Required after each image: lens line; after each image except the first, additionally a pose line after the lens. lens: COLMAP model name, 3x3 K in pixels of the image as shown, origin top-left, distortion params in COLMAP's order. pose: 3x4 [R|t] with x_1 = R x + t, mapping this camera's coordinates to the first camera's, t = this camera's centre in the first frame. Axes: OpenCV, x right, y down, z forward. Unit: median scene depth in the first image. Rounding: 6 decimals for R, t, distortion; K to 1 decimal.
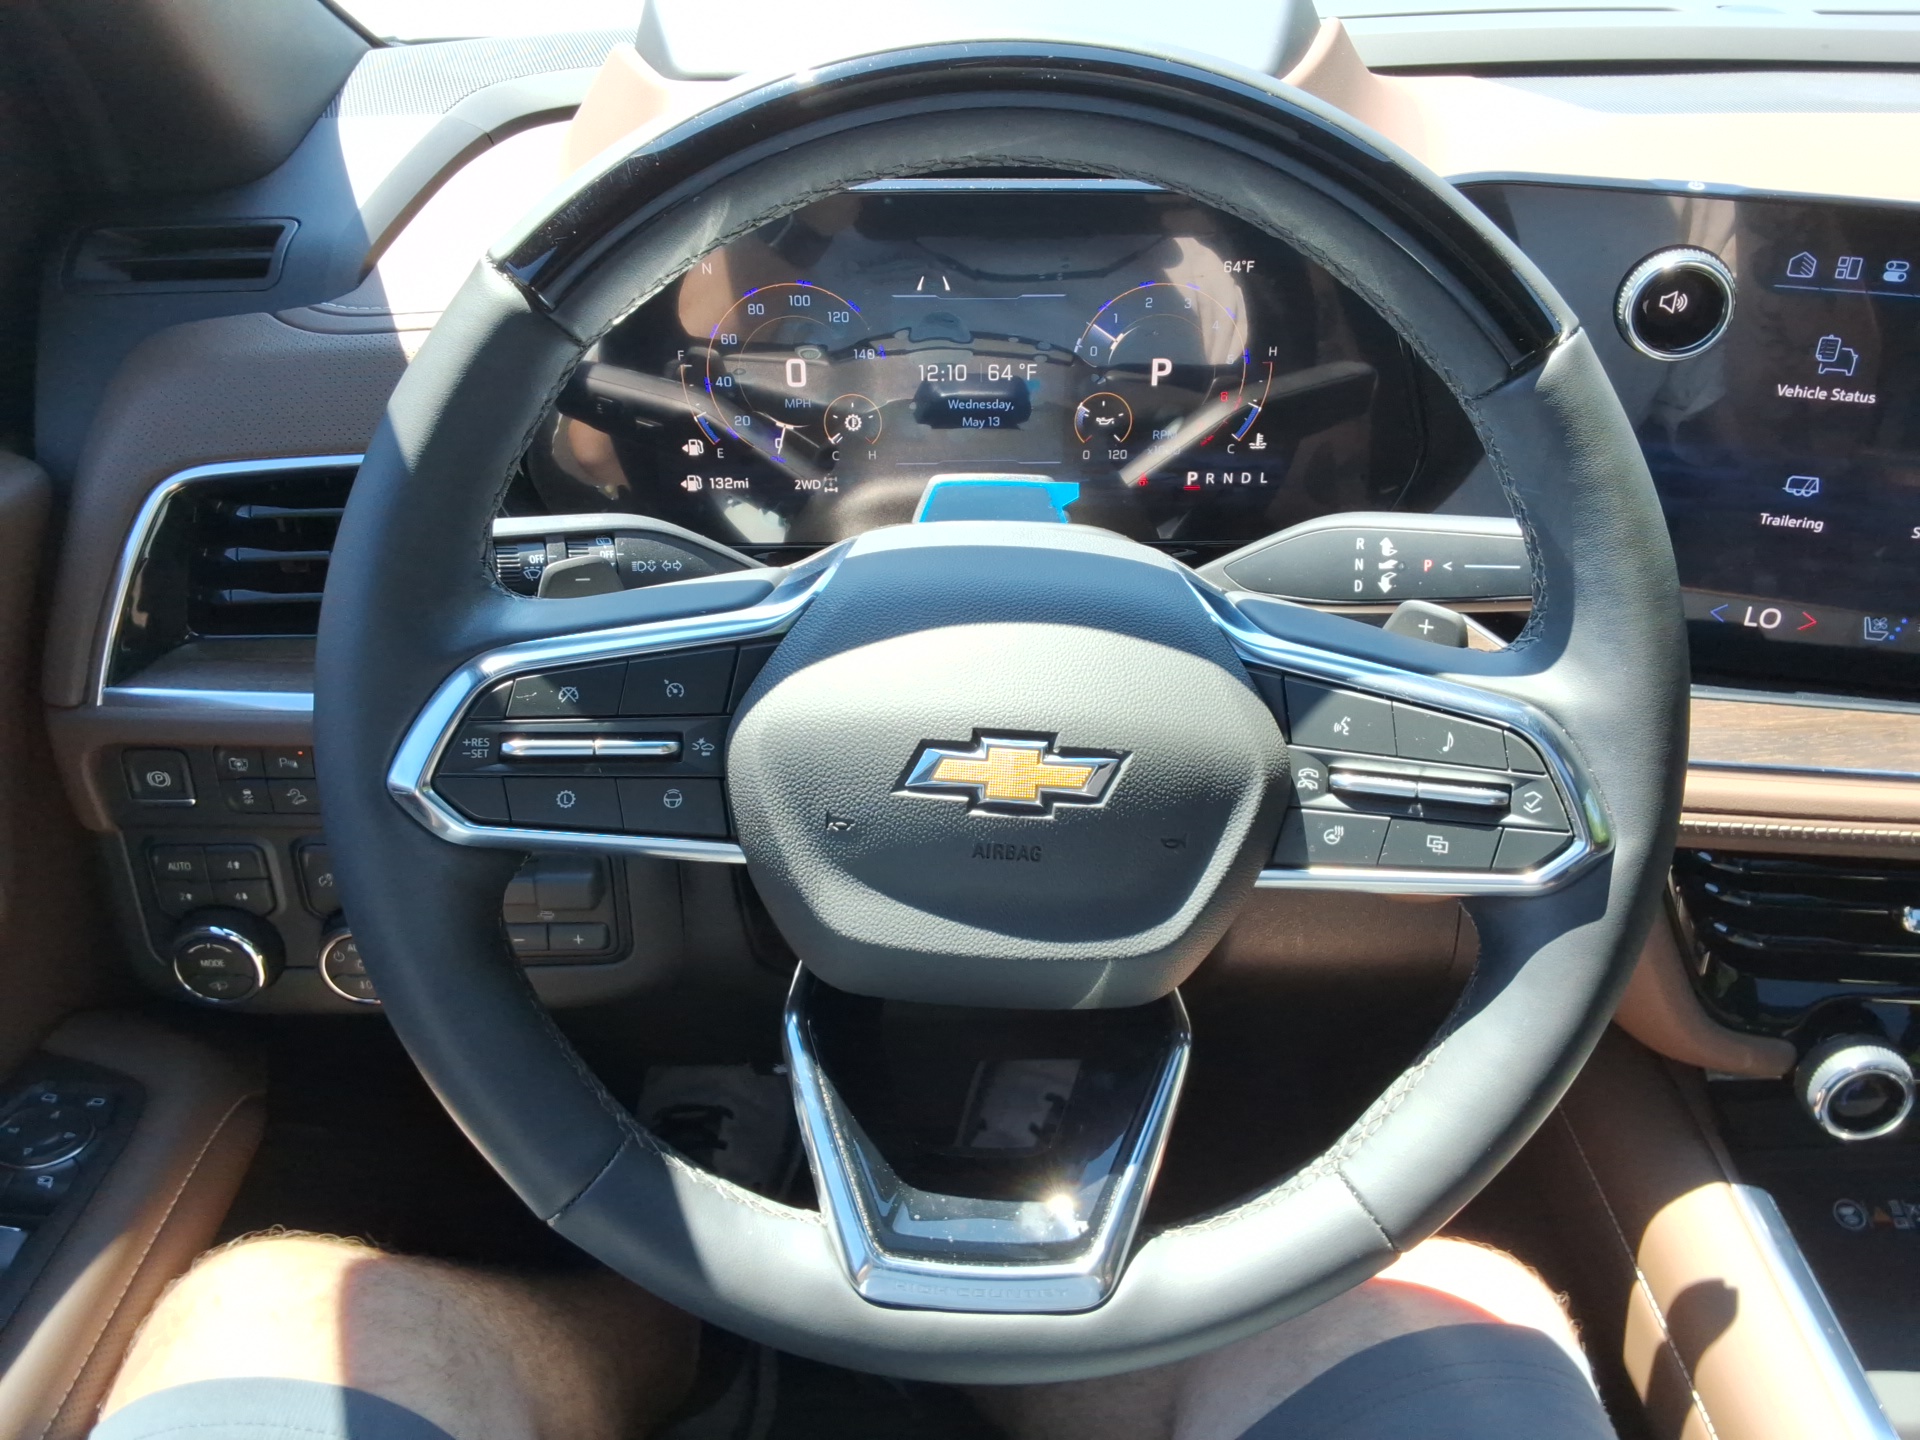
lens RADIAL K [[1547.9, 0, 976.7], [0, 1547.9, 689.4], [0, 0, 1]] dist [0.088931, -0.136738]
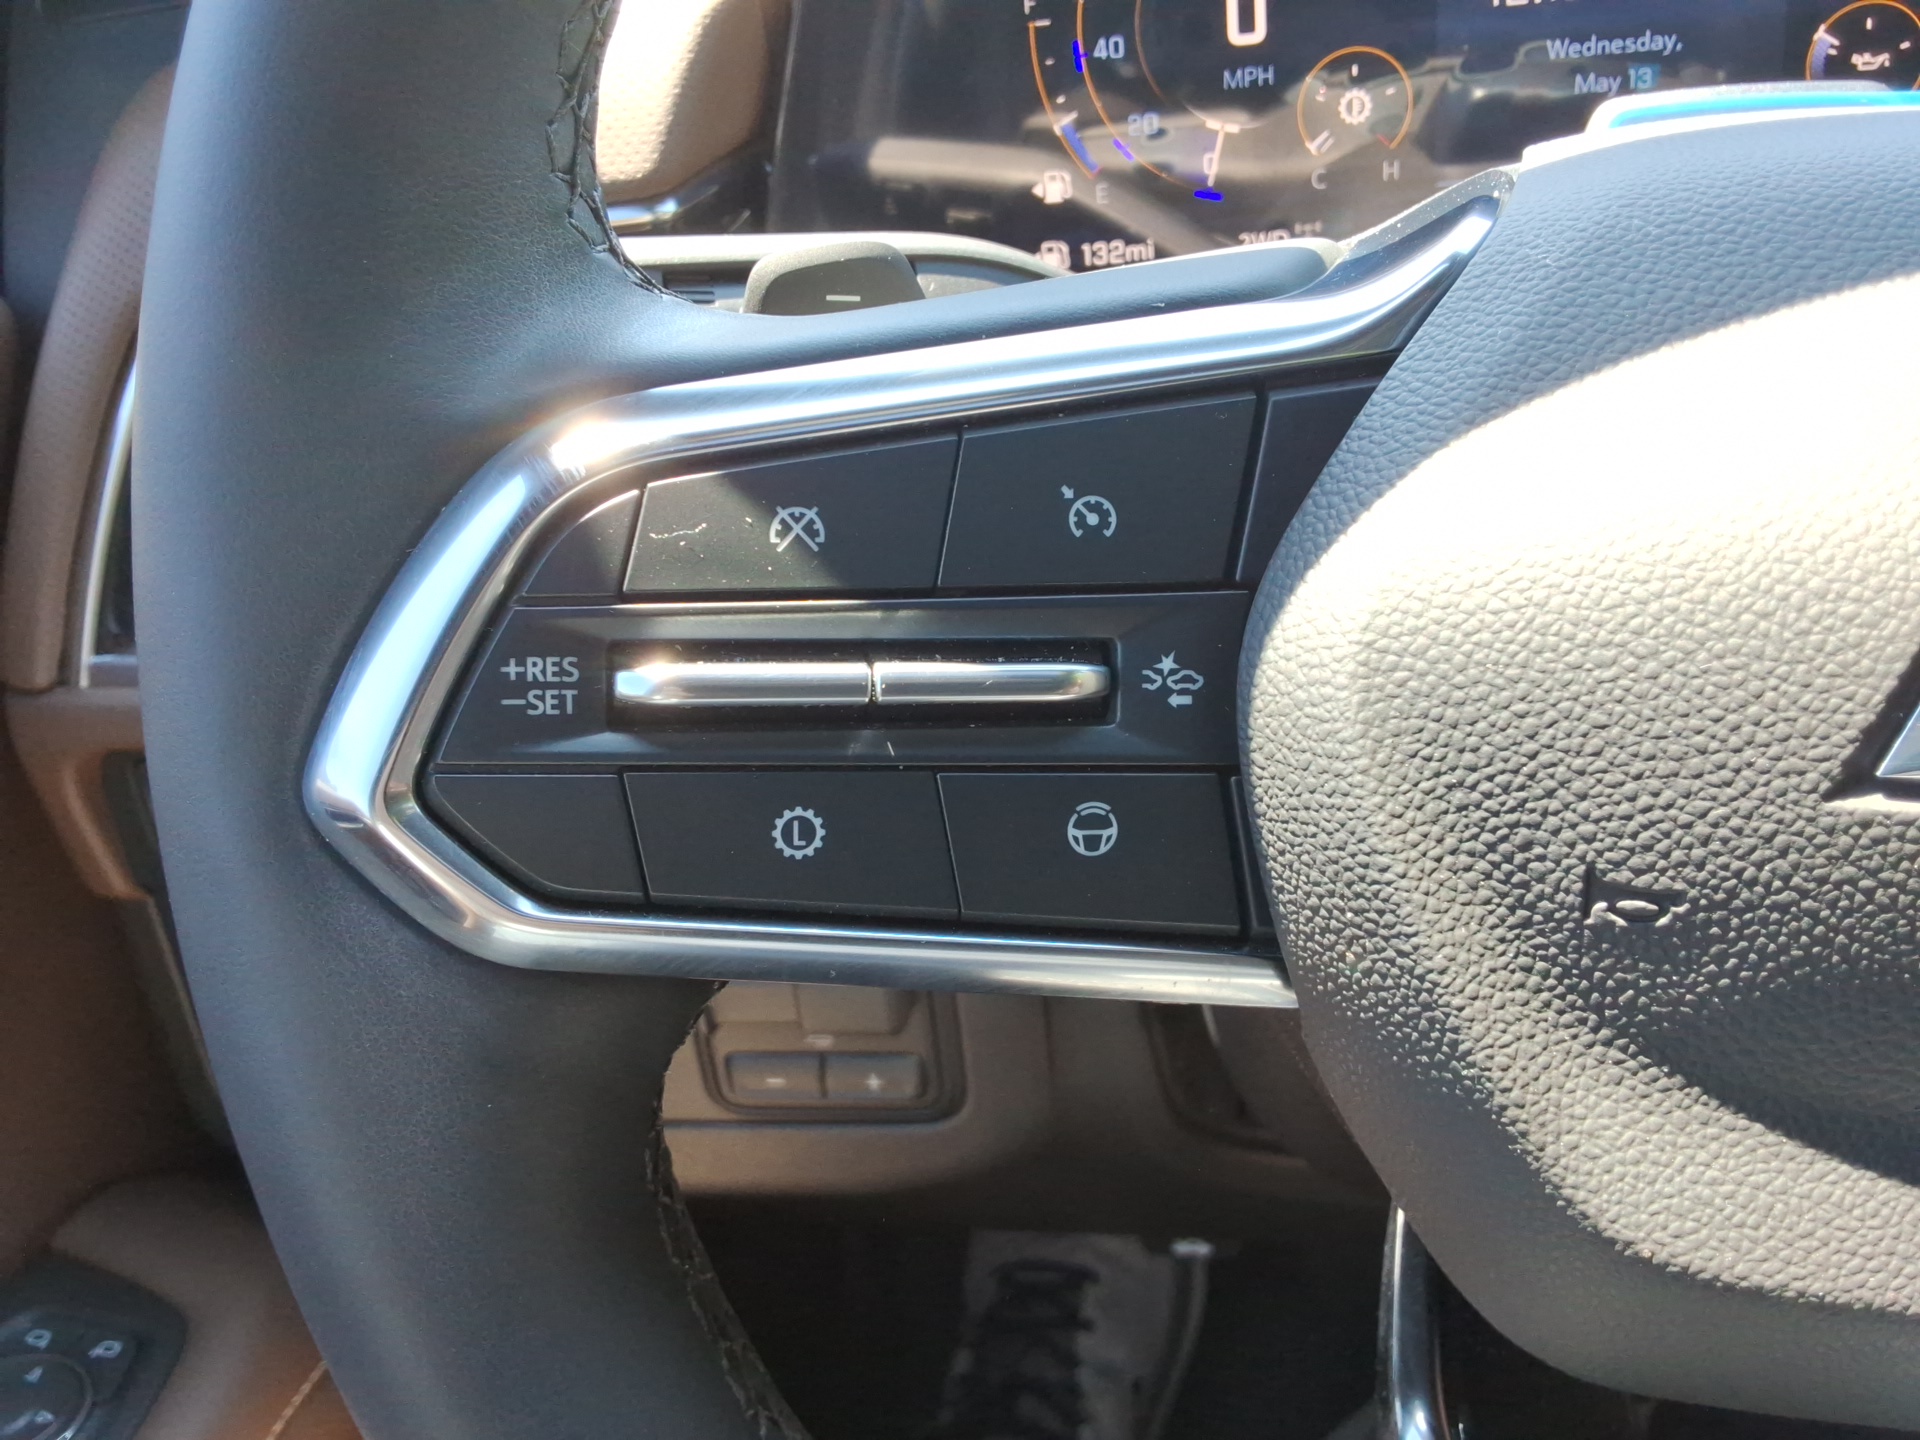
lens RADIAL K [[1589.1, 0, 952.9], [0, 1589.1, 653.5], [0, 0, 1]] dist [0.110646, -0.197832]
pose [[0.977752, -0.034988, -0.206826, -0.150159], [0.025981, 0.998599, -0.046103, 0.046421], [0.208149, 0.039704, 0.977291, 0.637743]]
